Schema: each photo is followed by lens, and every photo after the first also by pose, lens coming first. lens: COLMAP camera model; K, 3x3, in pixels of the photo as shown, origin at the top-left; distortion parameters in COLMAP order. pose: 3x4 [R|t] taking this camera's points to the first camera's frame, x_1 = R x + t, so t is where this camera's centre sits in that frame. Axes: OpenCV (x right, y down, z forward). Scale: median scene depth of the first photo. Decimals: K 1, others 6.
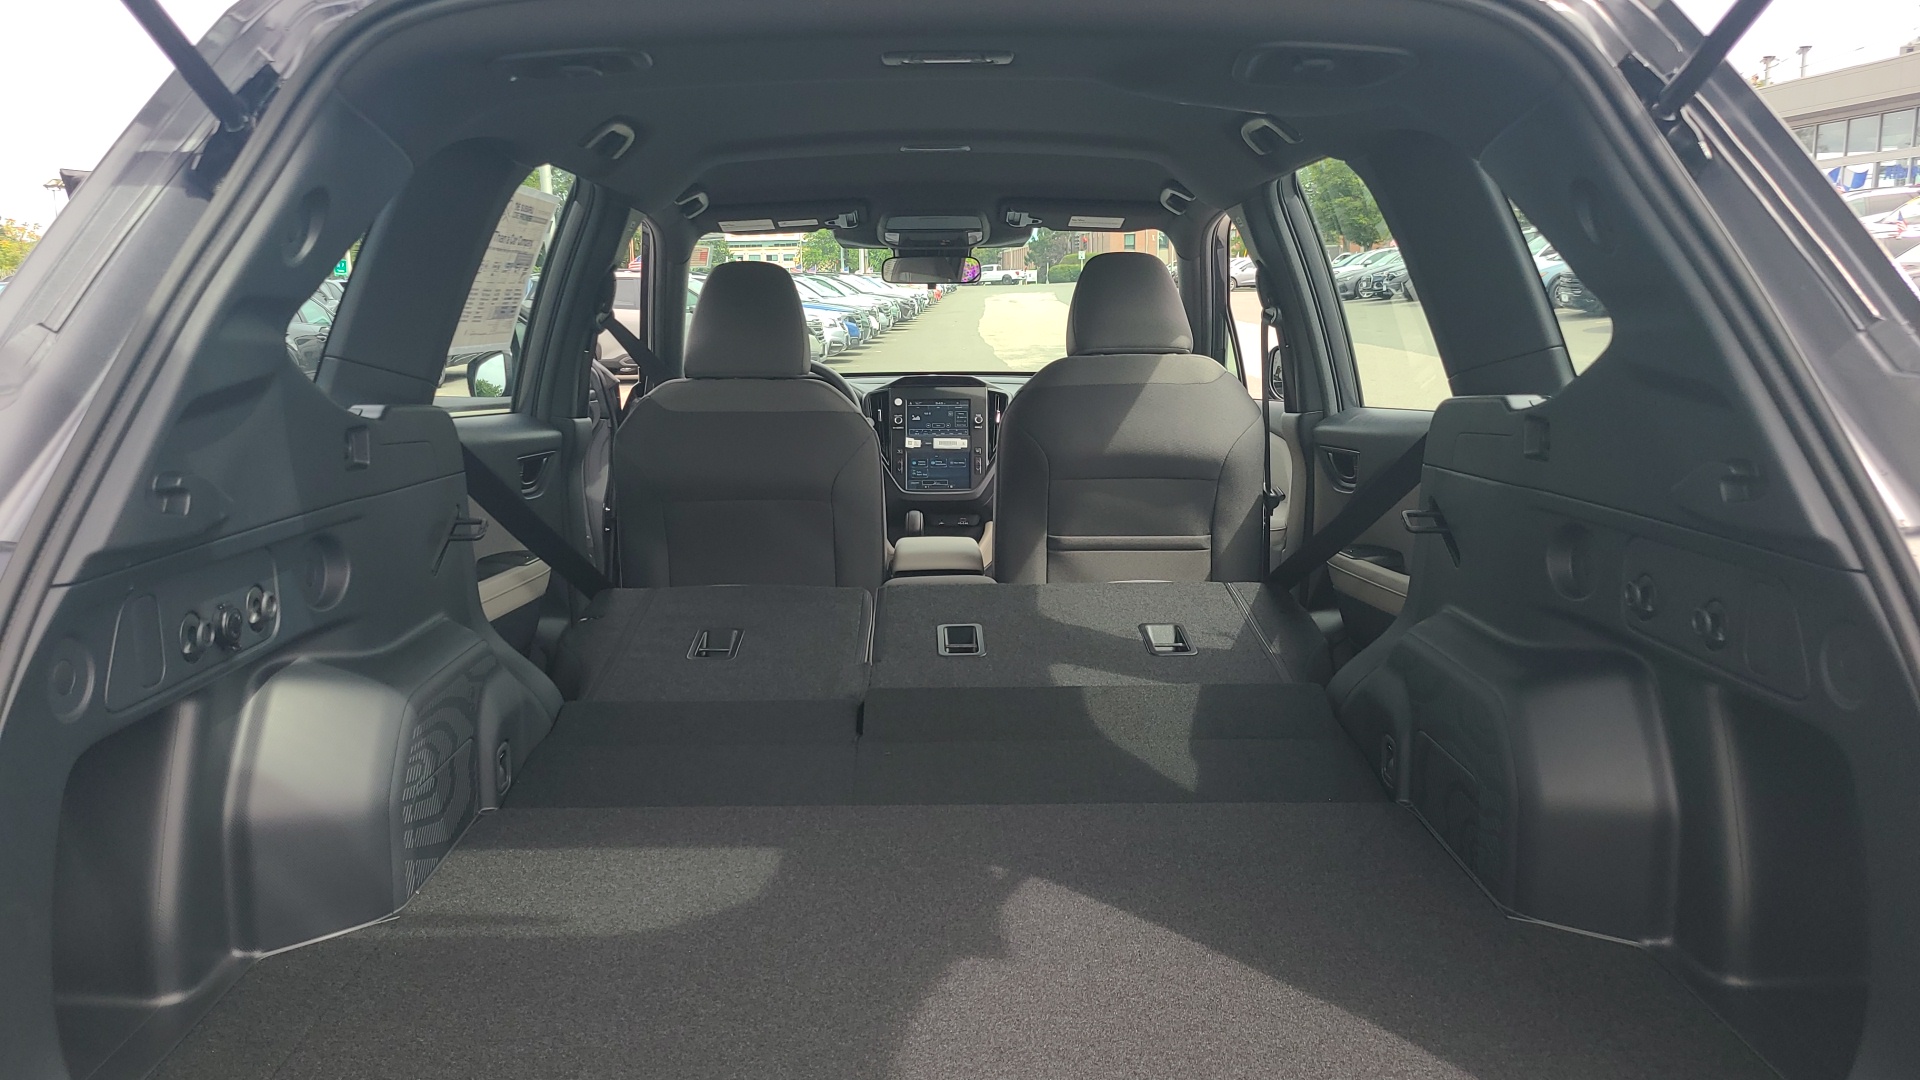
lens RADIAL K [[1427.8, 0, 935.0], [0, 1427.8, 542.7], [0, 0, 1]] dist [0.064411, -0.037366]
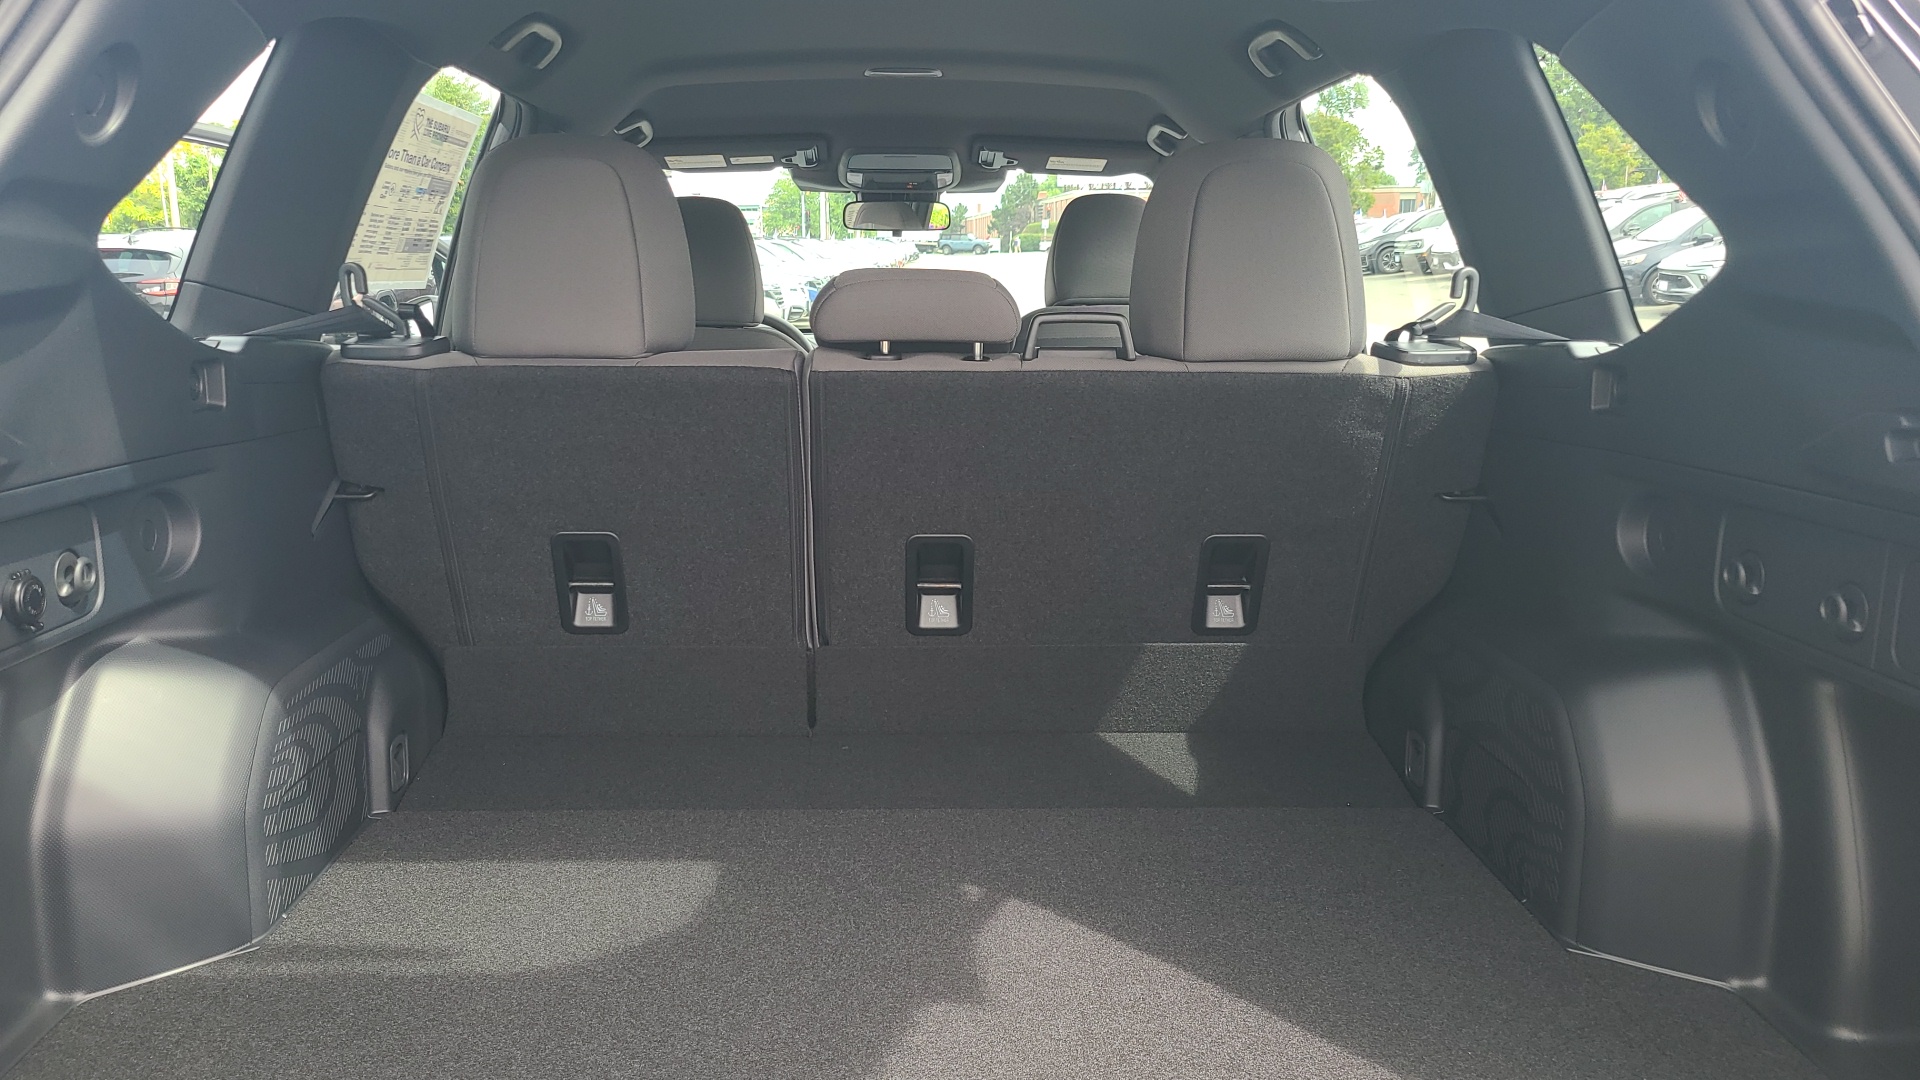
lens RADIAL K [[1432.0, 0, 933.8], [0, 1432.0, 549.4], [0, 0, 1]] dist [0.055335, -0.024406]
pose [[0.999595, 0.008563, 0.027155, -0.003227], [-0.009243, 0.999644, 0.025035, 0.002522], [-0.026931, -0.025275, 0.999318, 0.104361]]
